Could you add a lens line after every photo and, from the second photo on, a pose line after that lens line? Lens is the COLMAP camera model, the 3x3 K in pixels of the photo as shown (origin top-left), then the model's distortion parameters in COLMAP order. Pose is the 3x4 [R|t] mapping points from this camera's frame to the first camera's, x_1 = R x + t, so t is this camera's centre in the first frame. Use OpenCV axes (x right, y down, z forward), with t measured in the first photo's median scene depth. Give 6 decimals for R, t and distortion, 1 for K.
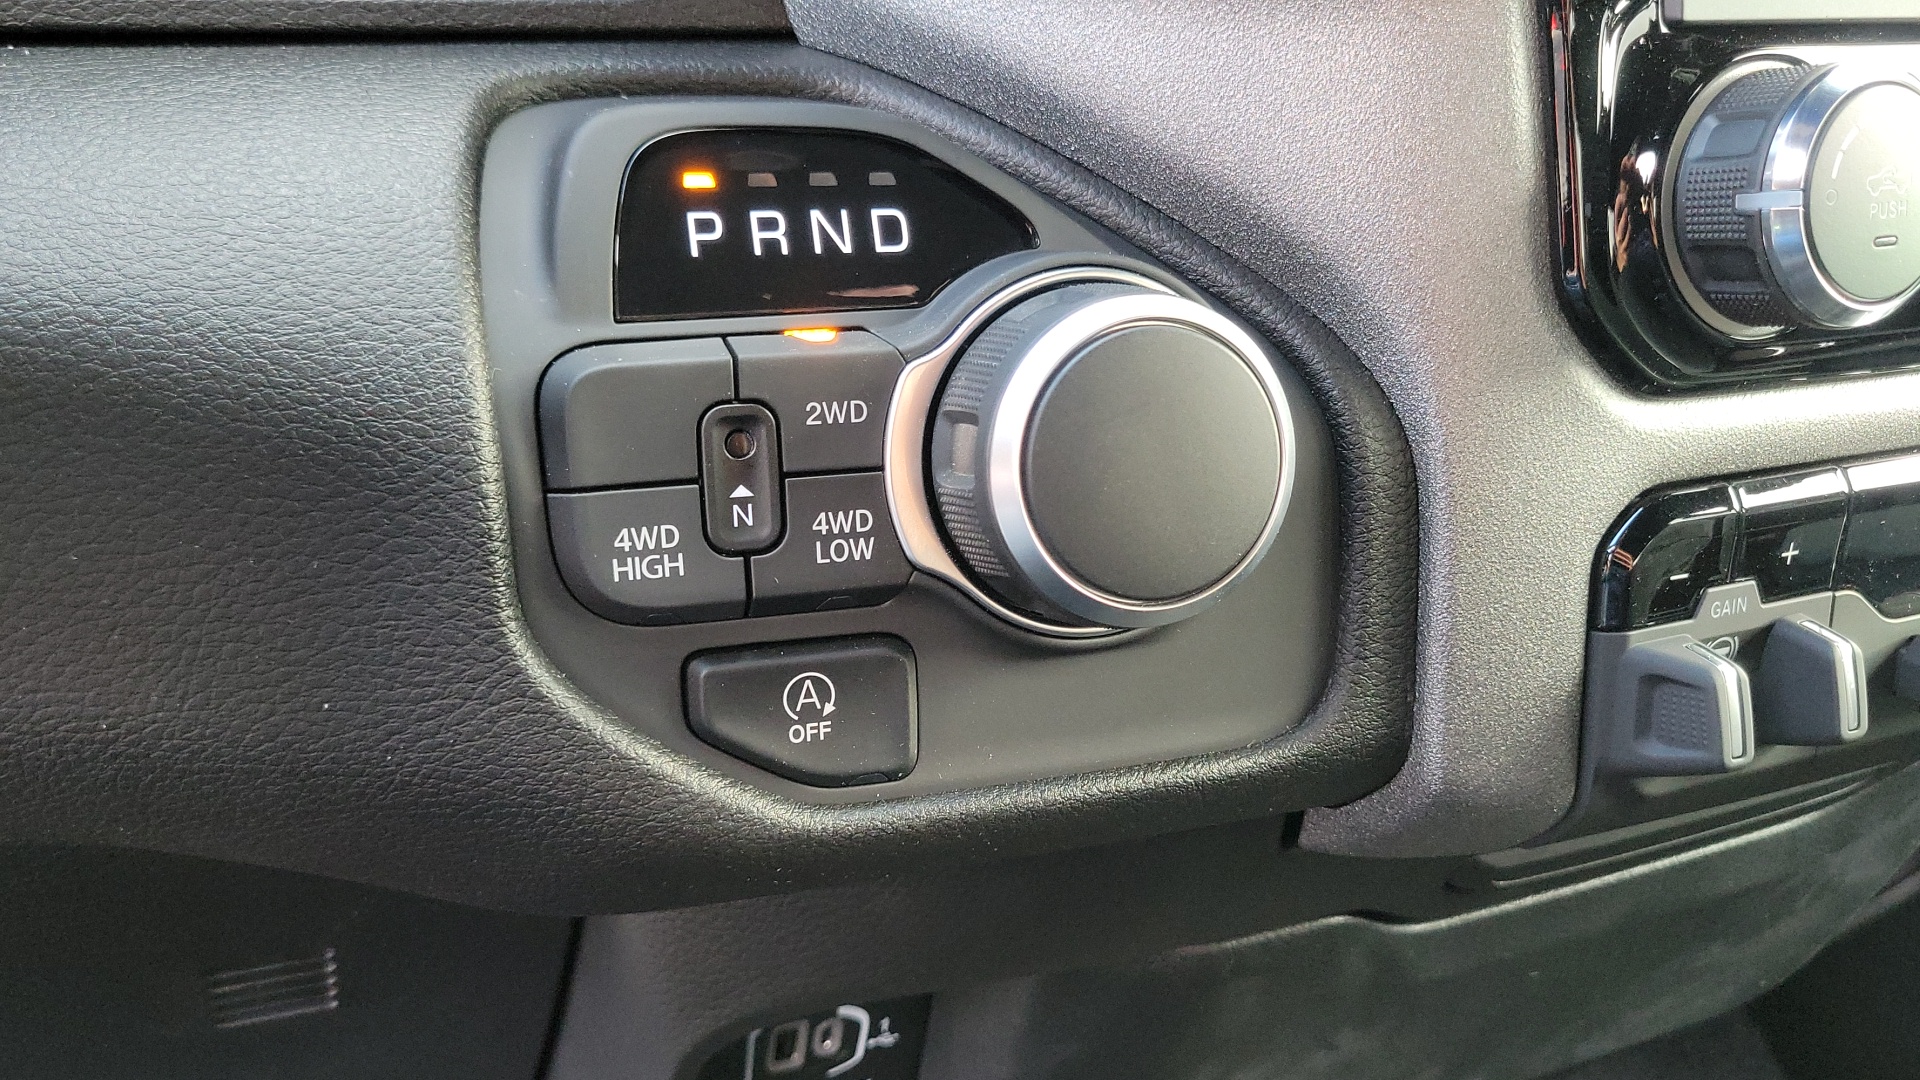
lens RADIAL K [[1623.5, 0, 950.0], [0, 1623.5, 540.4], [0, 0, 1]] dist [0.022432, -0.006600]
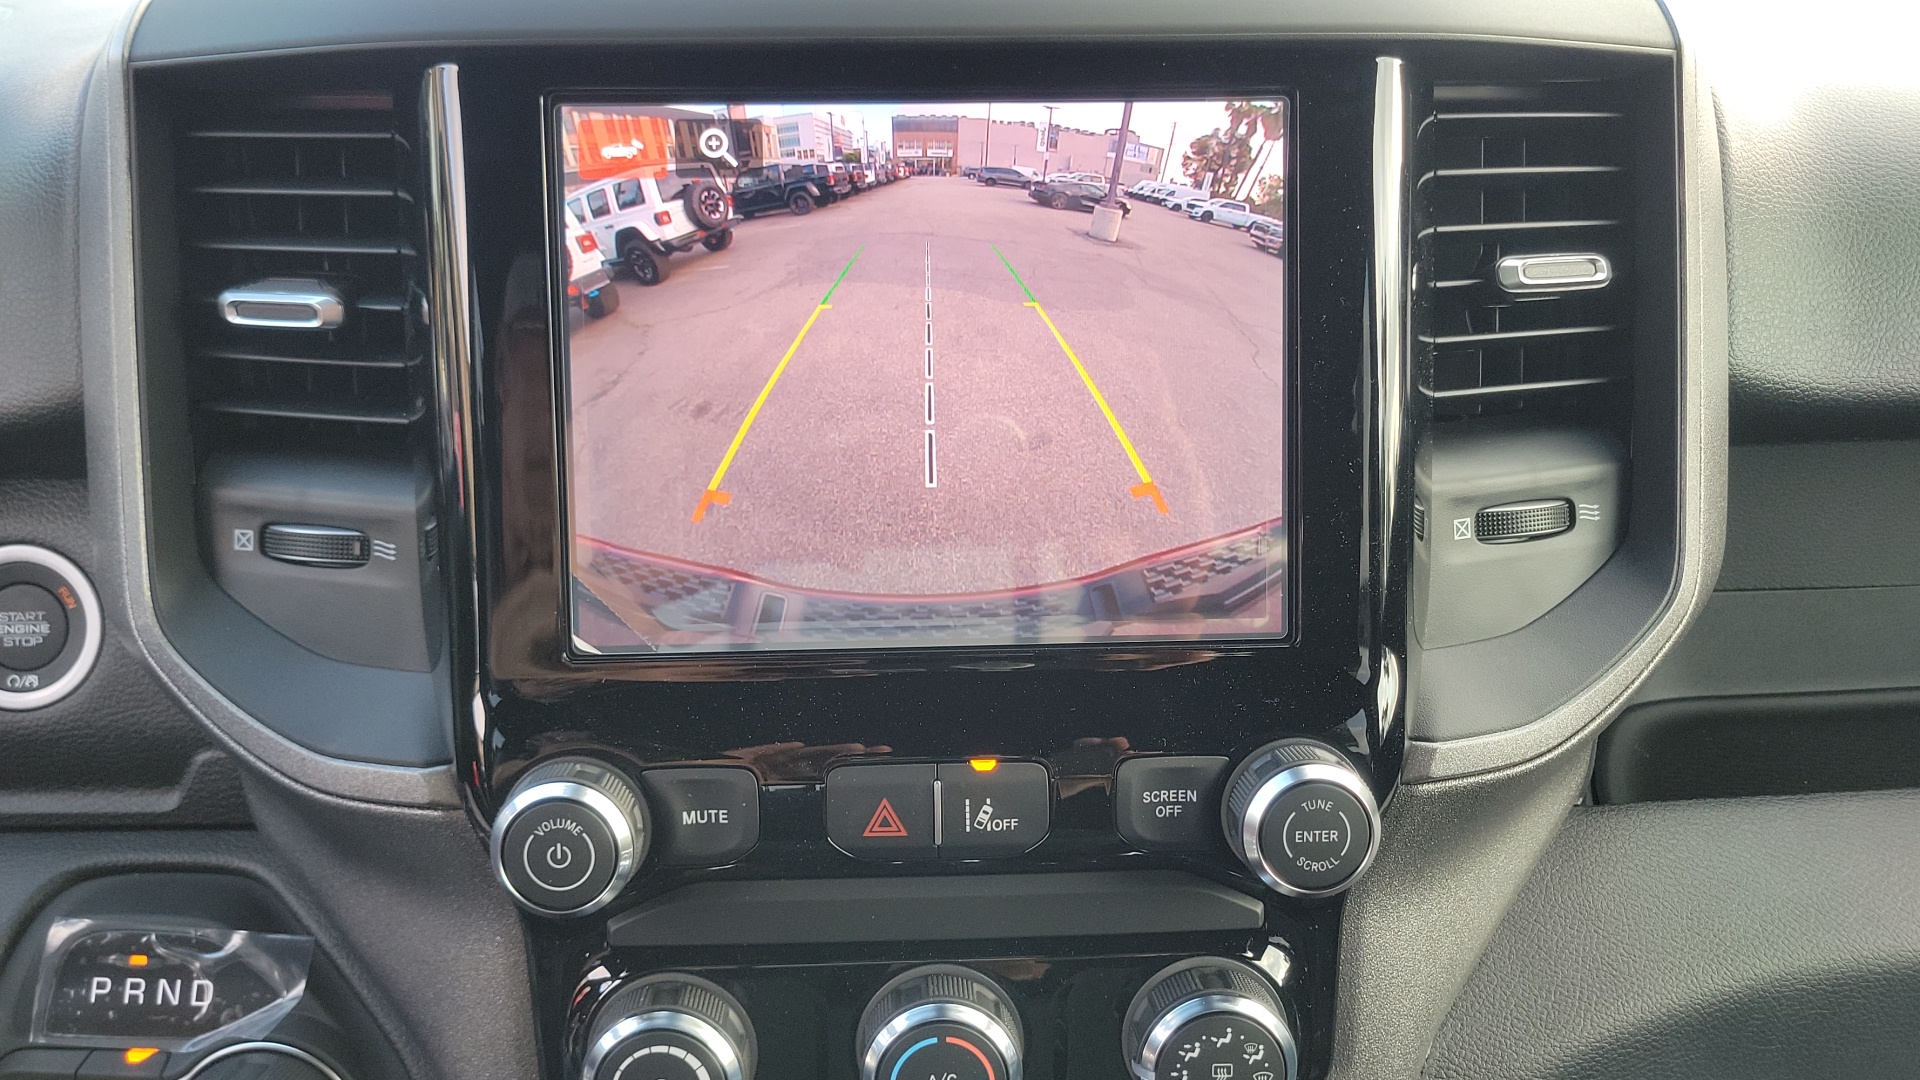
lens RADIAL K [[1623.5, 0, 950.0], [0, 1623.5, 540.4], [0, 0, 1]] dist [0.022432, -0.006600]
pose [[0.927760, 0.100058, -0.359513, 1.399556], [-0.110907, 0.993784, -0.009623, -0.797733], [0.356315, 0.048801, 0.933090, -0.459146]]
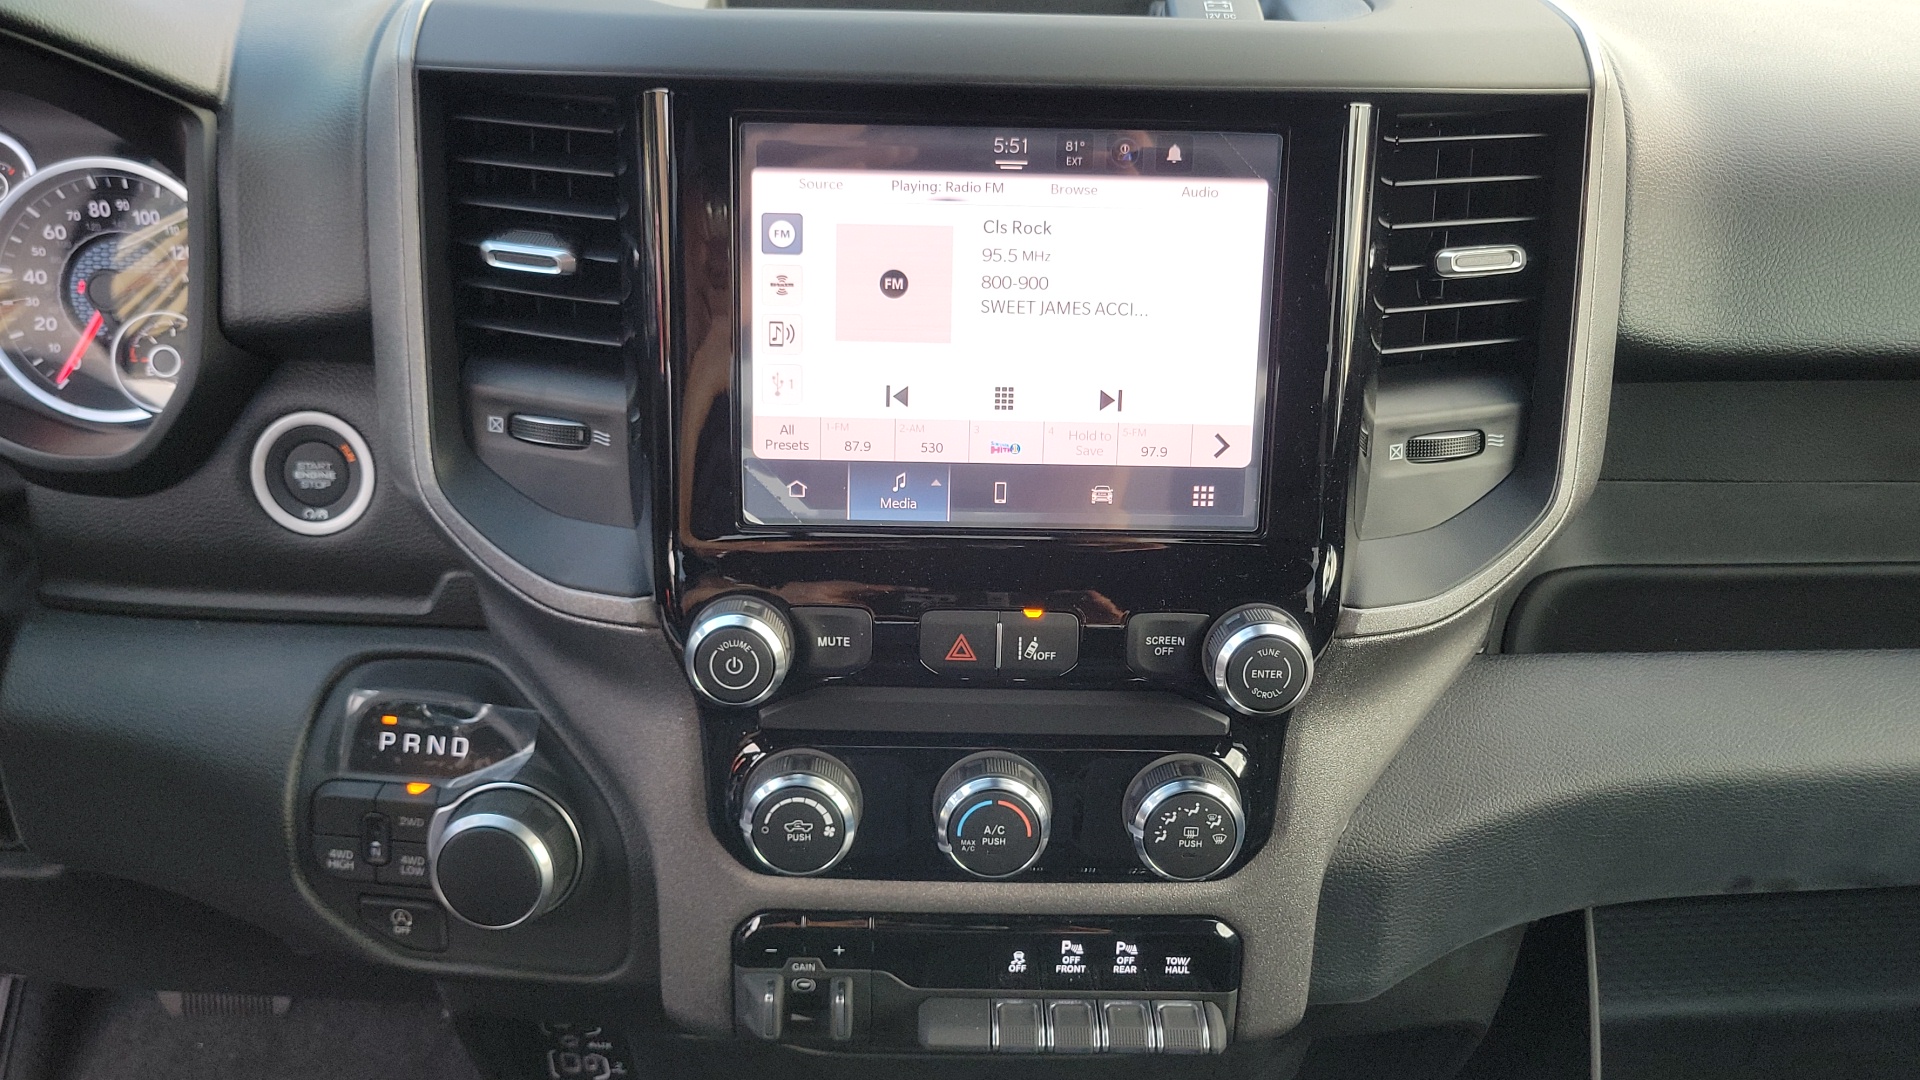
lens RADIAL K [[1623.5, 0, 950.0], [0, 1623.5, 540.4], [0, 0, 1]] dist [0.022432, -0.006600]
pose [[0.914090, 0.182474, -0.362137, 1.572378], [-0.148581, 0.981642, 0.119590, -0.953628], [0.377311, -0.055510, 0.924421, -1.078457]]
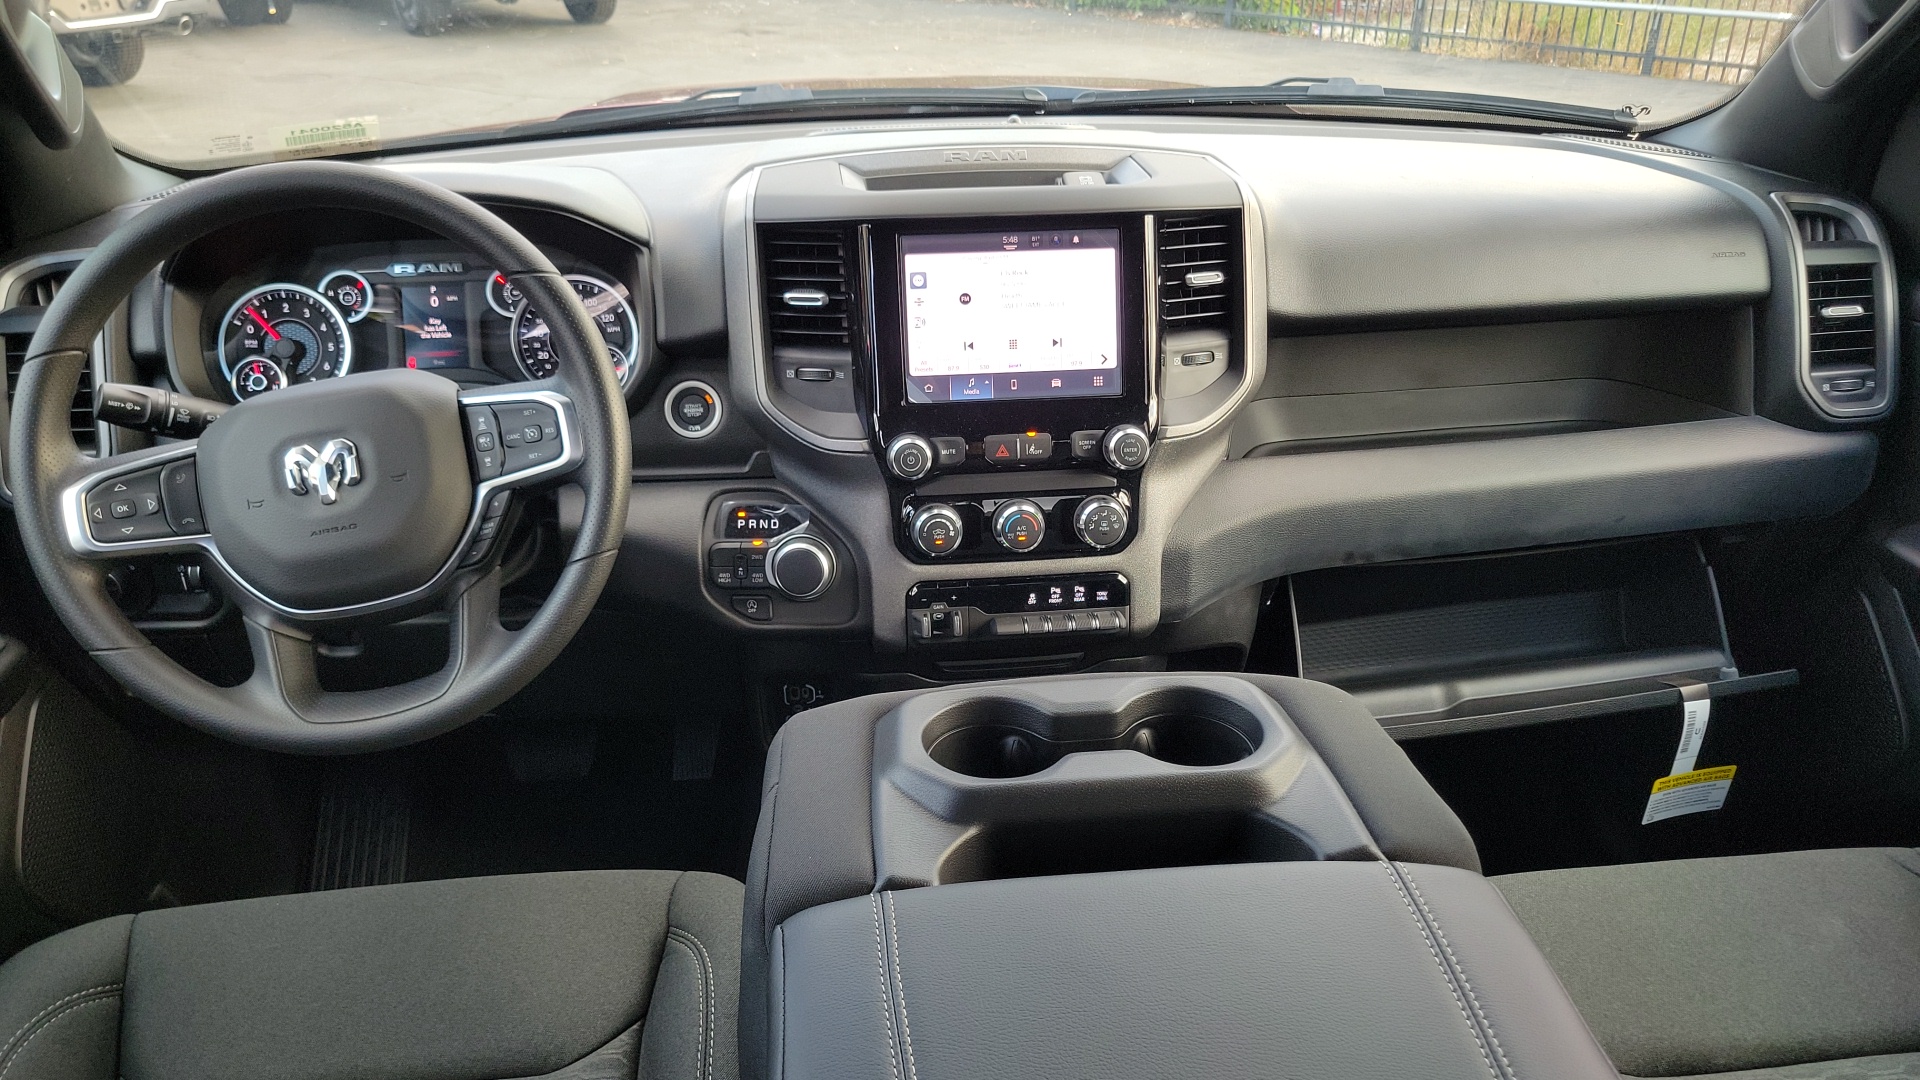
lens RADIAL K [[1427.8, 0, 953.2], [0, 1427.8, 551.5], [0, 0, 1]] dist [0.027434, -0.018462]
pose [[0.948121, 0.095484, -0.303232, 2.123226], [-0.083794, 0.995158, 0.051362, -0.413942], [0.306668, -0.023289, 0.951532, -3.632831]]
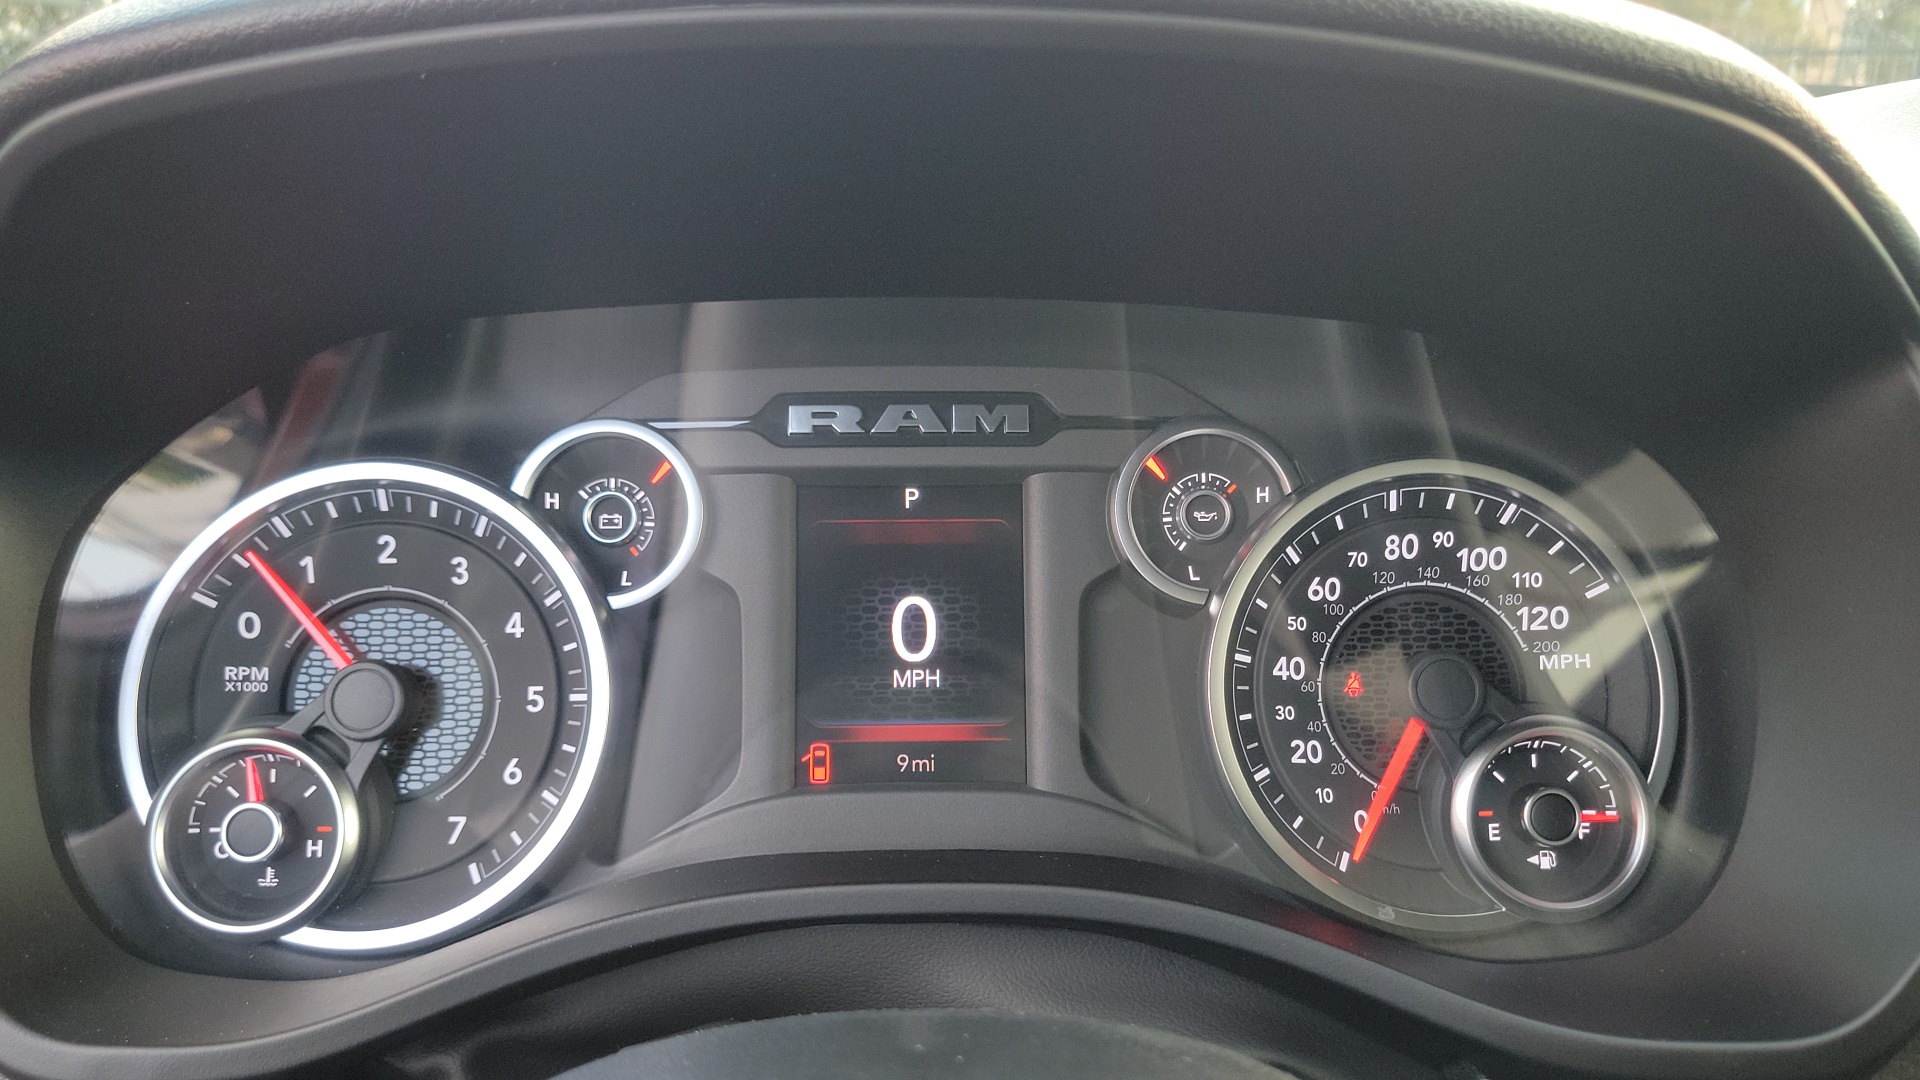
lens RADIAL K [[1442.9, 0, 964.6], [0, 1442.9, 547.5], [0, 0, 1]] dist [0.016861, -0.003595]
pose [[0.922016, 0.075723, -0.379675, -0.832172], [-0.121473, 0.987746, -0.097990, -0.761352], [0.367602, 0.136469, 0.919916, -0.434048]]
